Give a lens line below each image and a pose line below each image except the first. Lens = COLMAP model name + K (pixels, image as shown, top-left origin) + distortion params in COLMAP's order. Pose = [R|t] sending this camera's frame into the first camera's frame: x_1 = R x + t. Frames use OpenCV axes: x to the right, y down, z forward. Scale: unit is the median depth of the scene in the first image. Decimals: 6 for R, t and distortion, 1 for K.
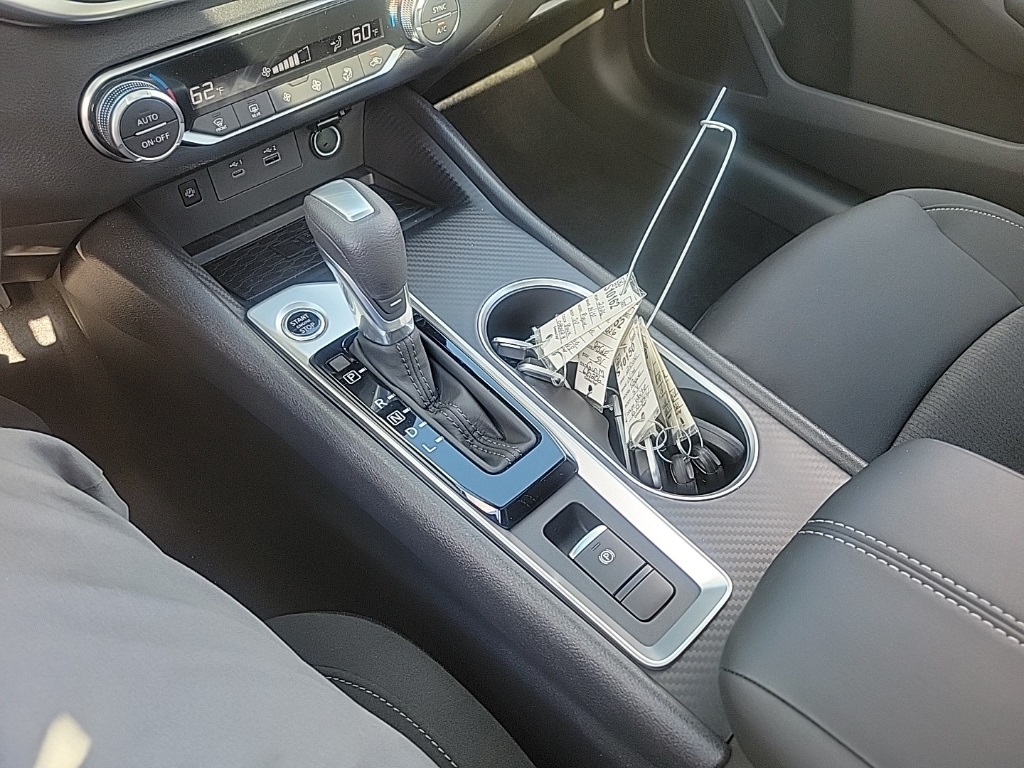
lens RADIAL K [[778.3, 0, 515.5], [0, 778.3, 376.1], [0, 0, 1]] dist [-0.003539, -0.000598]
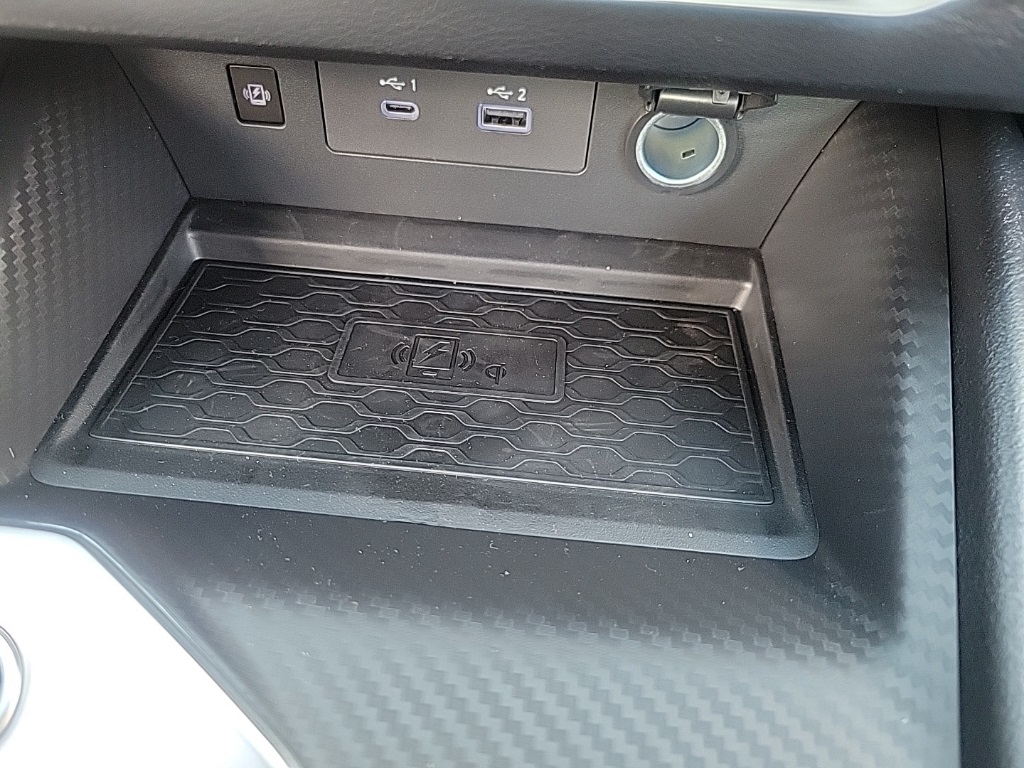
lens RADIAL K [[778.3, 0, 515.5], [0, 778.3, 376.1], [0, 0, 1]] dist [-0.003539, -0.000598]
pose [[0.635196, 0.621729, -0.458235, -0.084915], [-0.577481, 0.776289, 0.252769, -0.330306], [0.512876, 0.104064, 0.852132, 0.835590]]
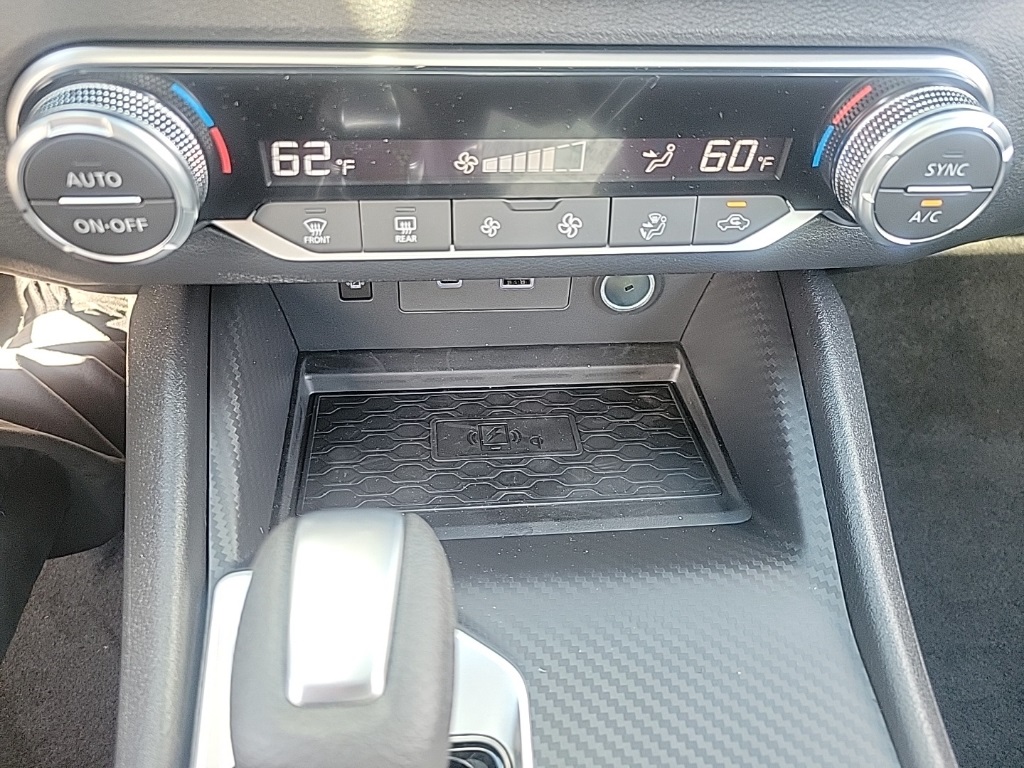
lens RADIAL K [[778.3, 0, 515.5], [0, 778.3, 376.1], [0, 0, 1]] dist [-0.003539, -0.000598]
pose [[0.772455, 0.479971, -0.415861, -0.053955], [-0.493957, 0.865650, 0.081583, -0.311685], [0.399148, 0.142398, 0.905762, 0.583577]]
